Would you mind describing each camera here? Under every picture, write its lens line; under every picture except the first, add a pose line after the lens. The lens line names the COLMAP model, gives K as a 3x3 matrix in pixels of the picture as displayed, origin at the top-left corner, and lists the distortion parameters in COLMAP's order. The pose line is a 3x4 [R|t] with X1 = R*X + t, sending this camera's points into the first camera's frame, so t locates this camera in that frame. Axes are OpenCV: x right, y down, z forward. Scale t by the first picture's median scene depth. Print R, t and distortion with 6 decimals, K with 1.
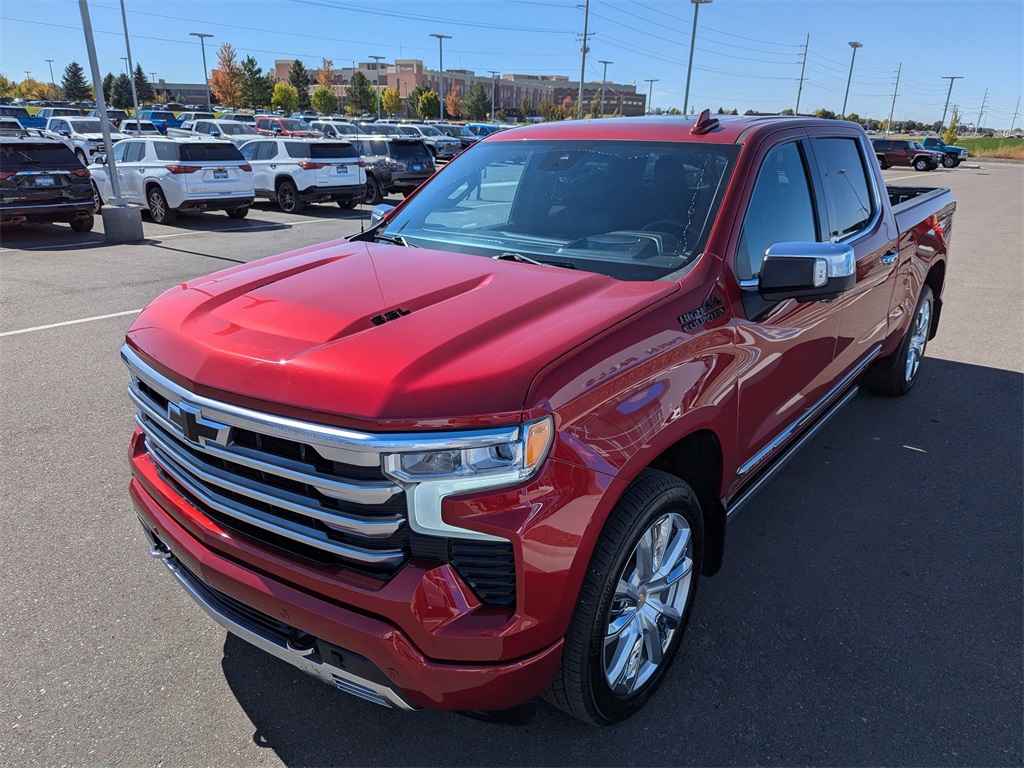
lens RADIAL K [[727.0, 0, 510.4], [0, 727.0, 394.6], [0, 0, 1]] dist [0.037709, -0.027659]
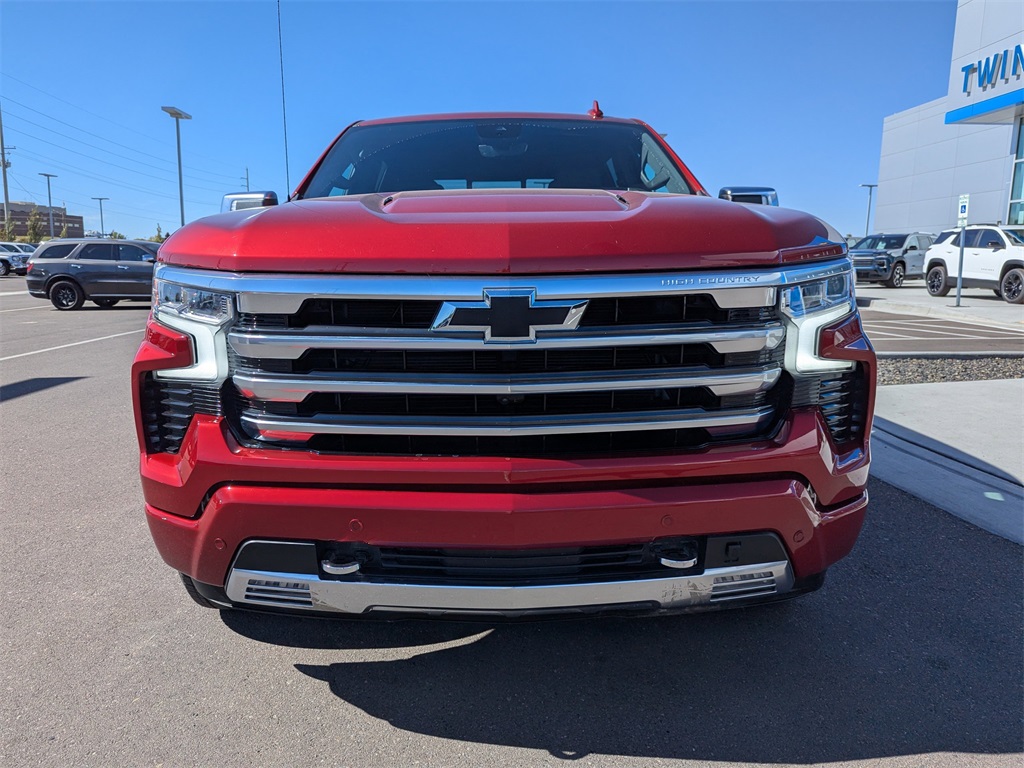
lens RADIAL K [[727.5, 0, 507.3], [0, 727.5, 380.7], [0, 0, 1]] dist [0.048724, -0.044836]
pose [[0.769389, -0.116505, 0.628066, -0.703147], [0.225407, 0.969495, -0.096287, 0.136651], [-0.597689, 0.215653, 0.772180, 0.318319]]
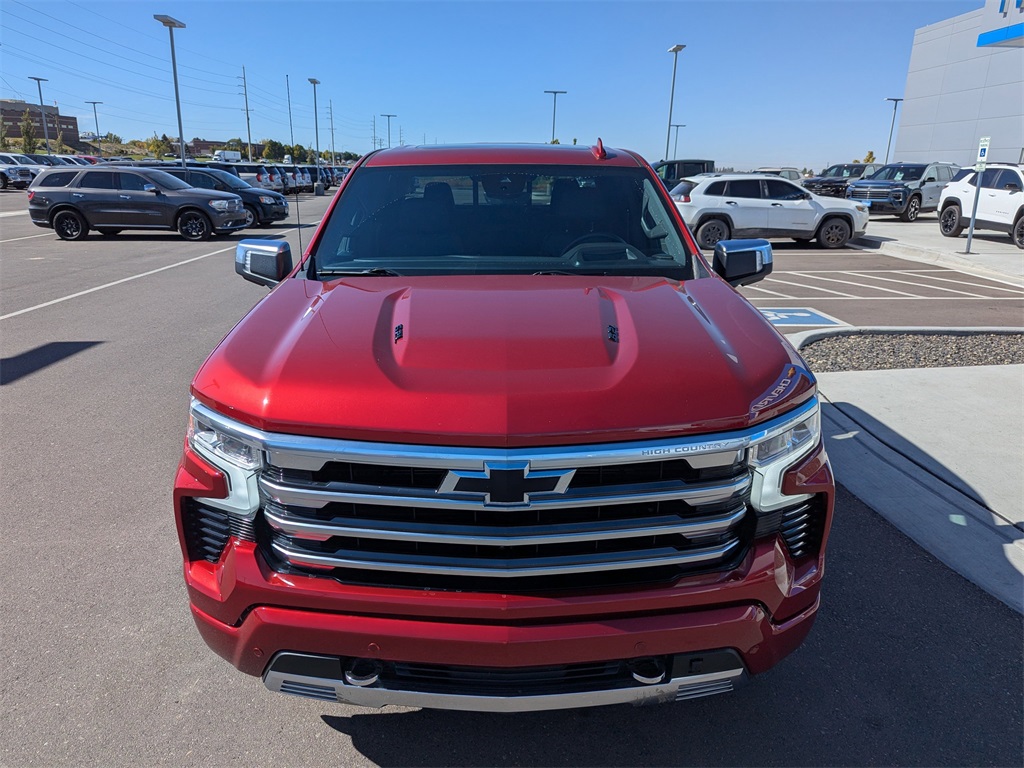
lens RADIAL K [[727.0, 0, 510.4], [0, 727.0, 394.6], [0, 0, 1]] dist [0.037709, -0.027659]
pose [[0.774066, -0.192543, 0.603117, -0.711915], [0.213341, 0.976244, 0.037851, -0.073572], [-0.596077, 0.099371, 0.796754, 0.216584]]
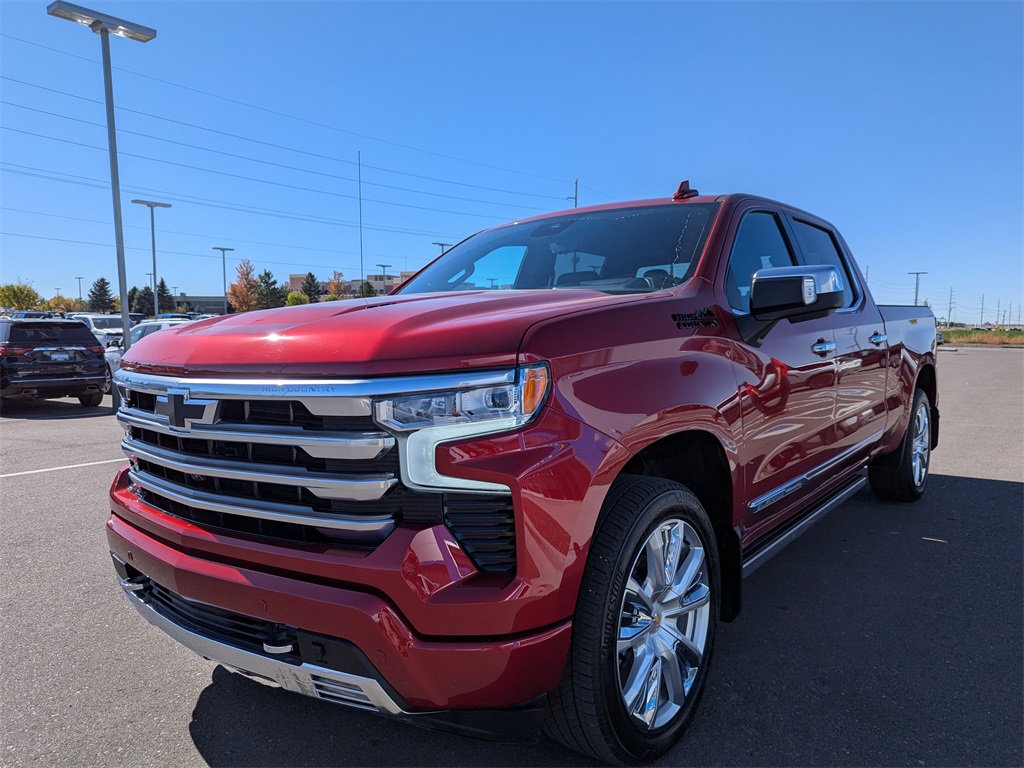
lens RADIAL K [[727.6, 0, 513.7], [0, 727.6, 407.3], [0, 0, 1]] dist [0.045146, -0.035059]
pose [[0.999731, -0.022716, 0.004683, 0.002700], [0.023173, 0.969769, -0.242923, 0.214490], [0.000977, 0.242966, 0.970034, 0.043115]]
